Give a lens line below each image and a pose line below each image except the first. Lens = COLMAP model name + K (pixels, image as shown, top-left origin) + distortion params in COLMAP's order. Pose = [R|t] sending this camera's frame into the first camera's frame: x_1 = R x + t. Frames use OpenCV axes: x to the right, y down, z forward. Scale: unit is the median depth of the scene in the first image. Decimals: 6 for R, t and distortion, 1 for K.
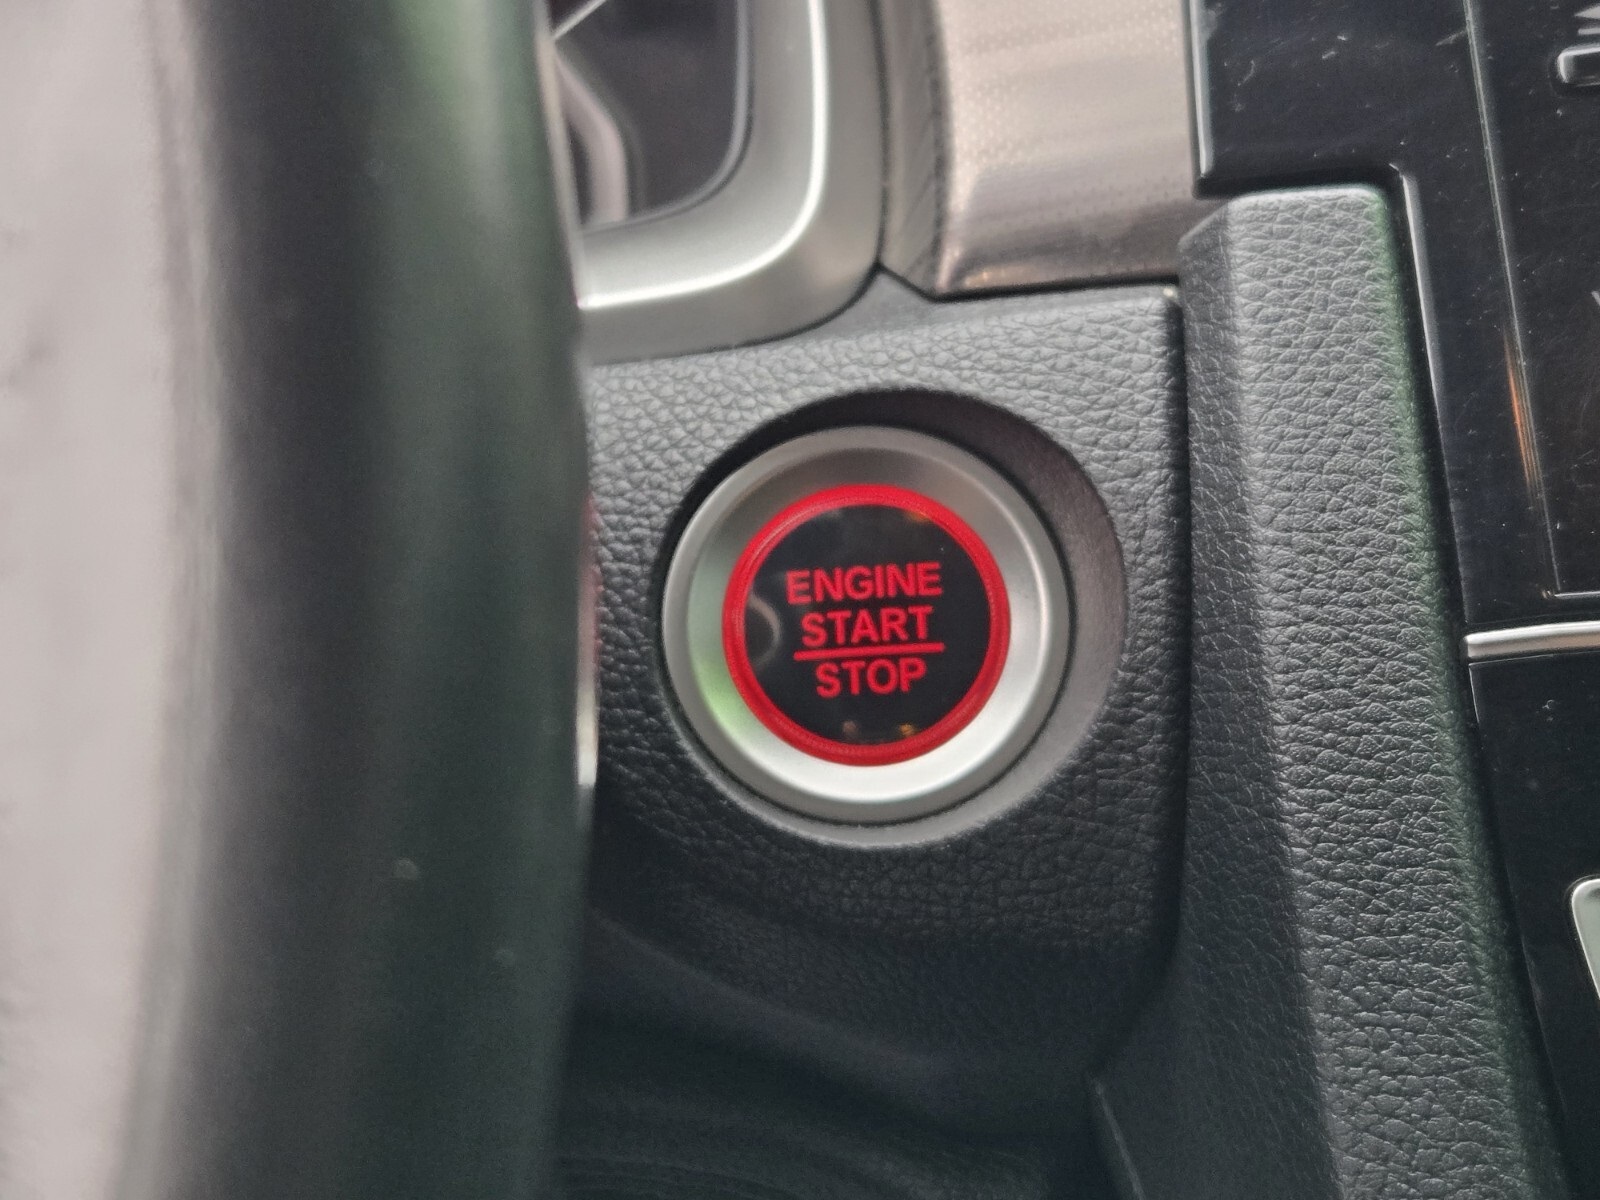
lens RADIAL K [[2802.0, 0, 800.0], [0, 2802.0, 600.0], [0, 0, 1]] dist [0.084159, -0.325318]
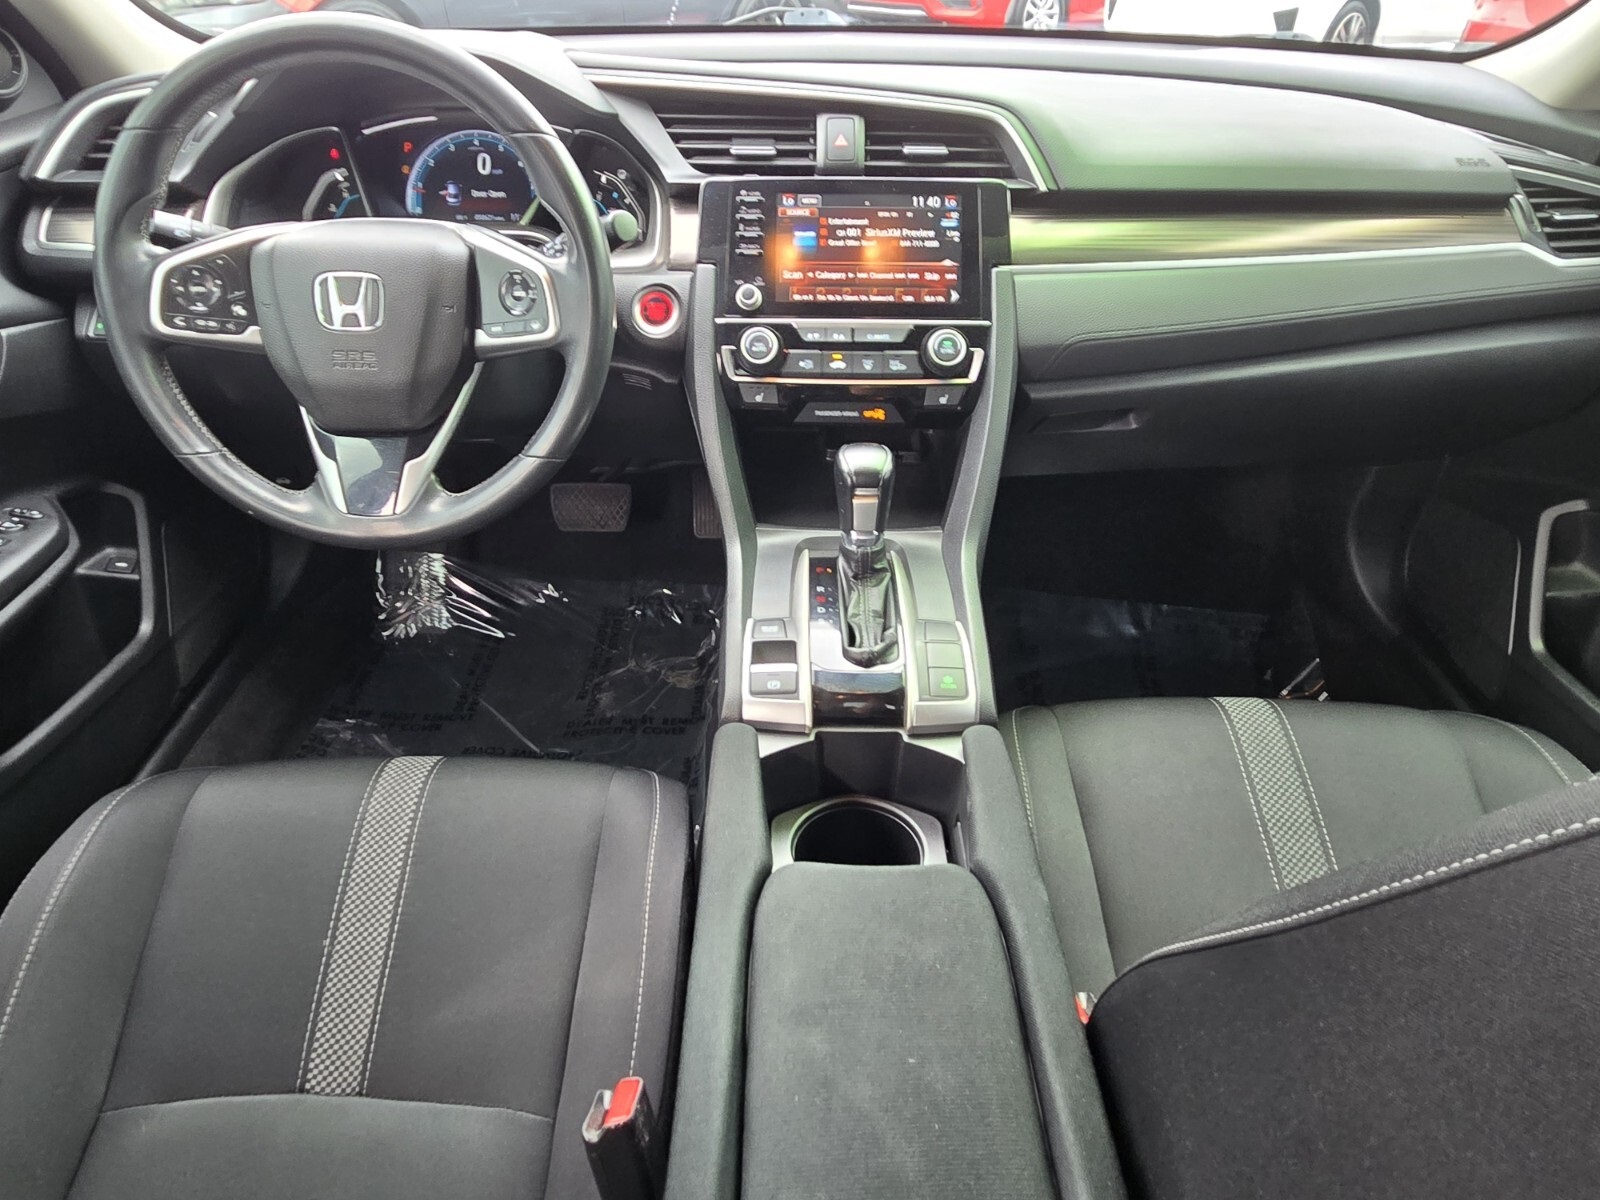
lens RADIAL K [[1053.6, 0, 785.4], [0, 1053.6, 612.5], [0, 0, 1]] dist [0.001004, 0.001637]
pose [[0.996088, 0.069551, 0.054507, 0.349557], [-0.083997, 0.936782, 0.339681, -0.291722], [-0.027436, -0.342931, 0.938960, -2.707818]]
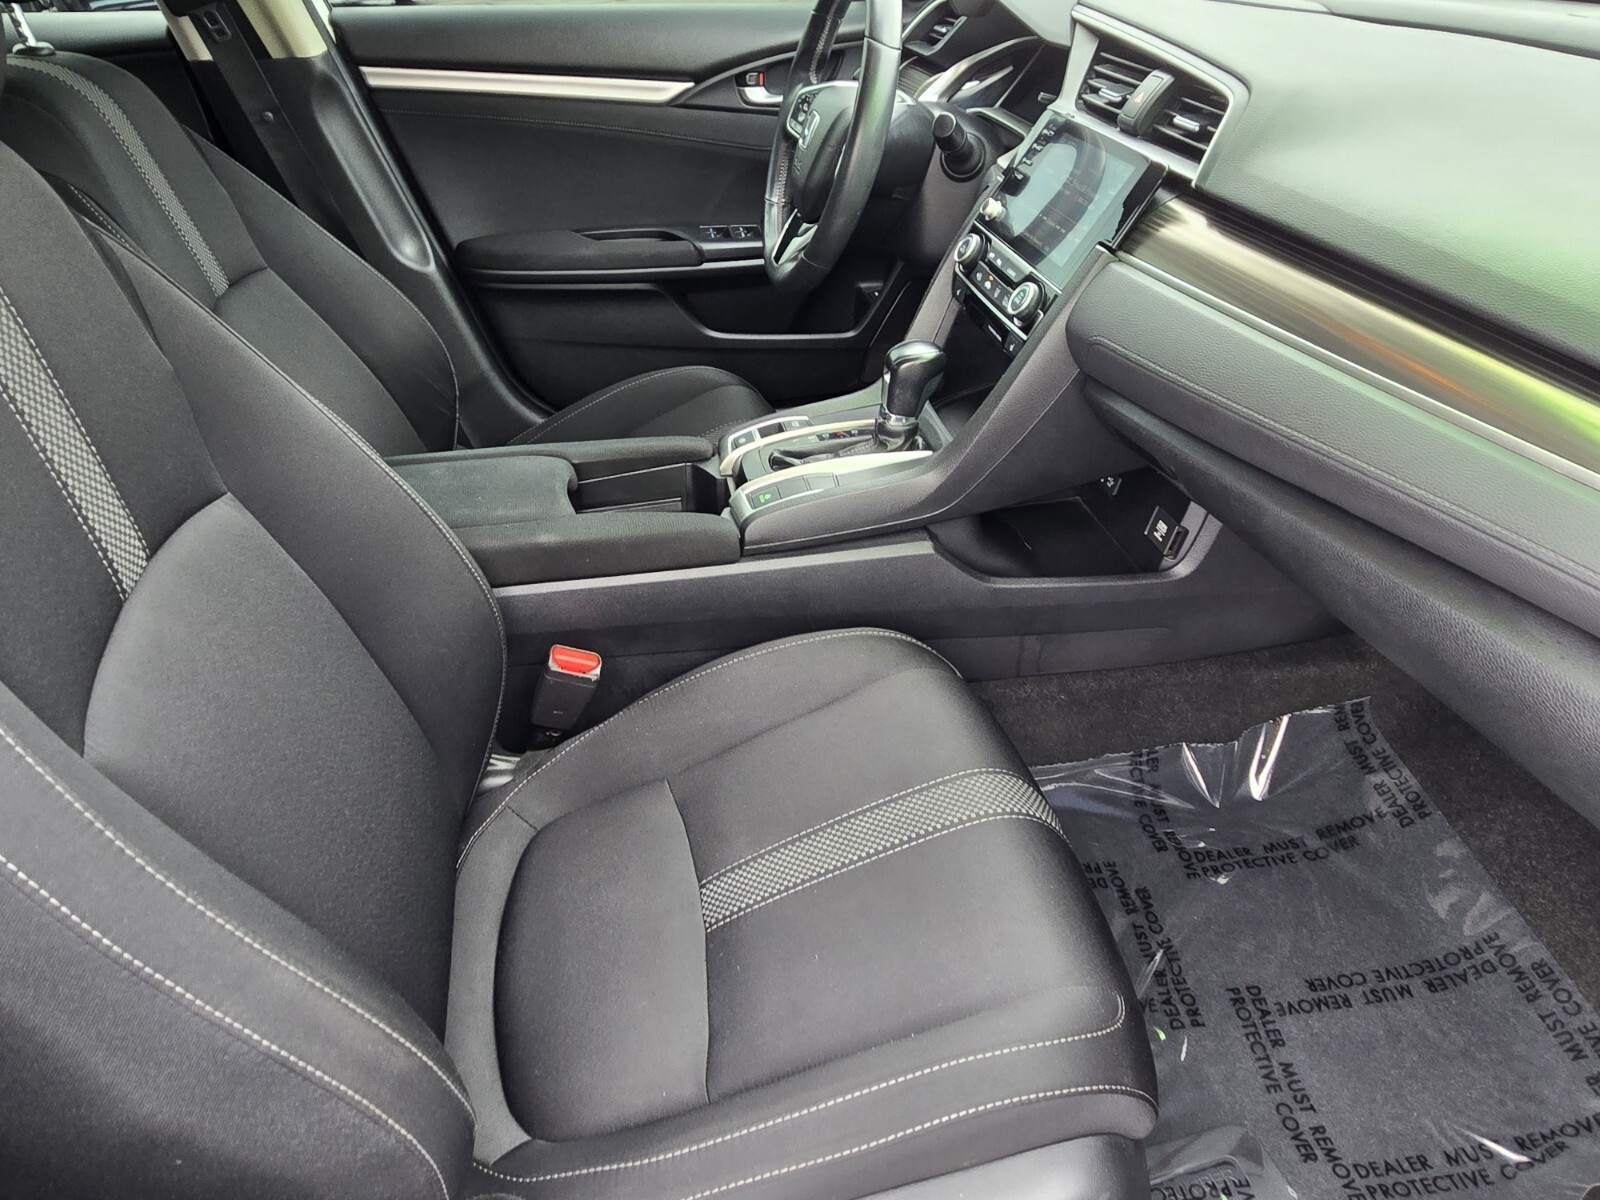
lens RADIAL K [[1052.2, 0, 787.3], [0, 1052.2, 610.8], [0, 0, 1]] dist [0.001782, -0.003064]
pose [[0.195912, 0.622476, -0.757721, 4.378174], [-0.202466, 0.781723, 0.589845, -1.132750], [0.959493, 0.037855, 0.279179, -0.865660]]
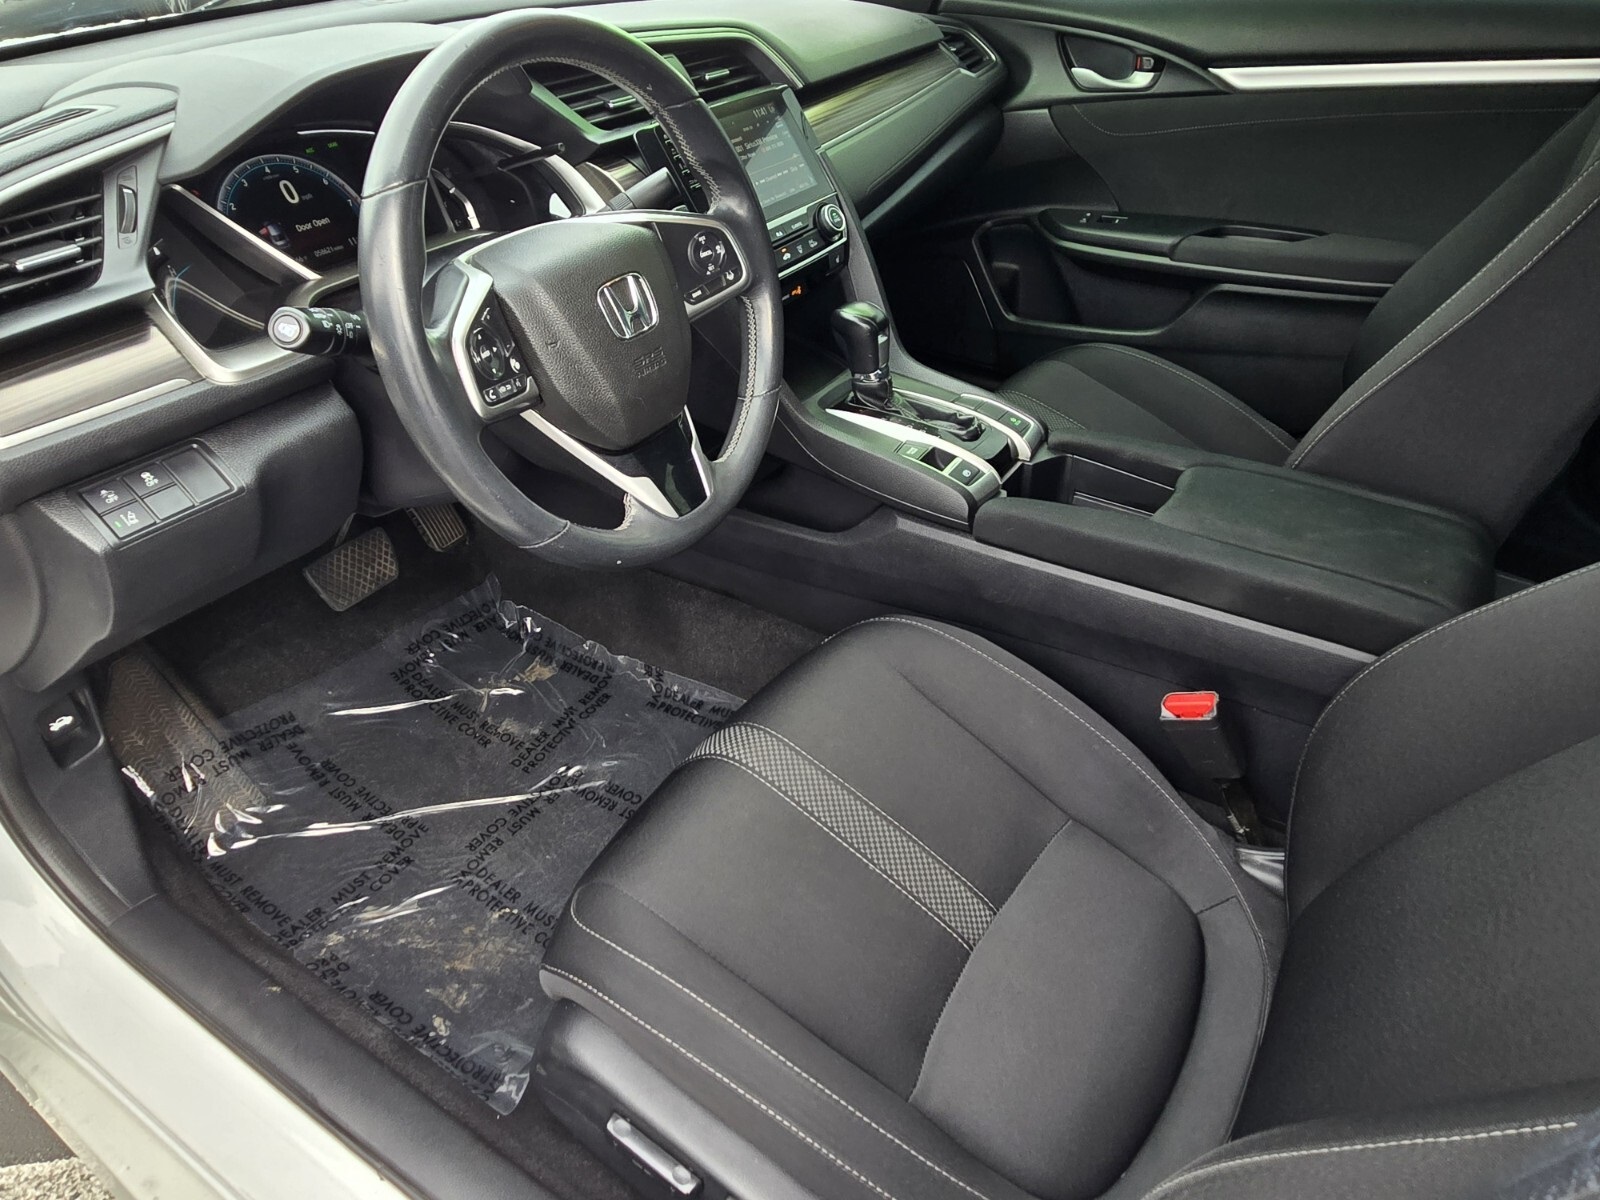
lens RADIAL K [[1055.4, 0, 795.3], [0, 1055.4, 608.1], [0, 0, 1]] dist [-0.003830, -0.000281]
pose [[0.522163, -0.439894, 0.730643, -3.136511], [0.162638, 0.892351, 0.421022, -0.407963], [-0.837195, -0.101011, 0.537496, -1.552039]]
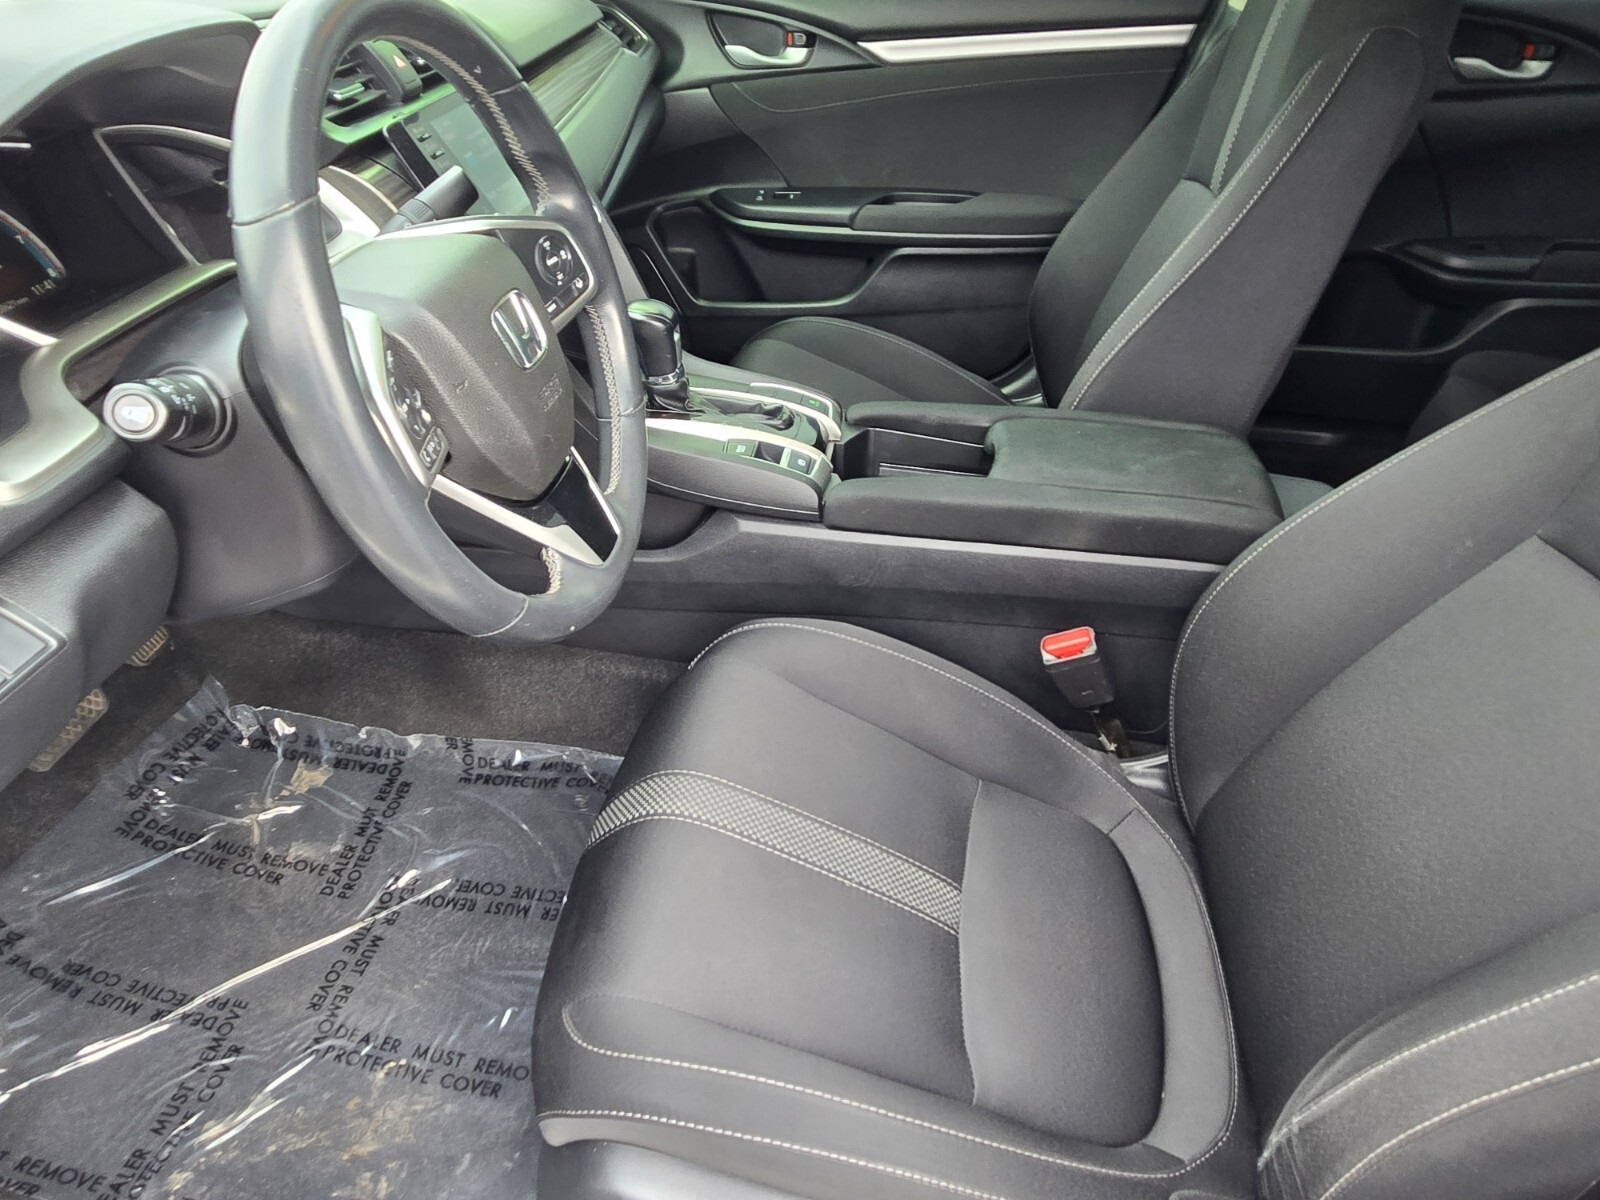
lens RADIAL K [[1052.8, 0, 784.5], [0, 1052.8, 607.0], [0, 0, 1]] dist [-0.000533, -0.001884]
pose [[0.125482, -0.518199, 0.846005, -3.217520], [0.181969, 0.850300, 0.493840, -0.555369], [-0.975265, 0.091978, 0.200993, -0.516400]]
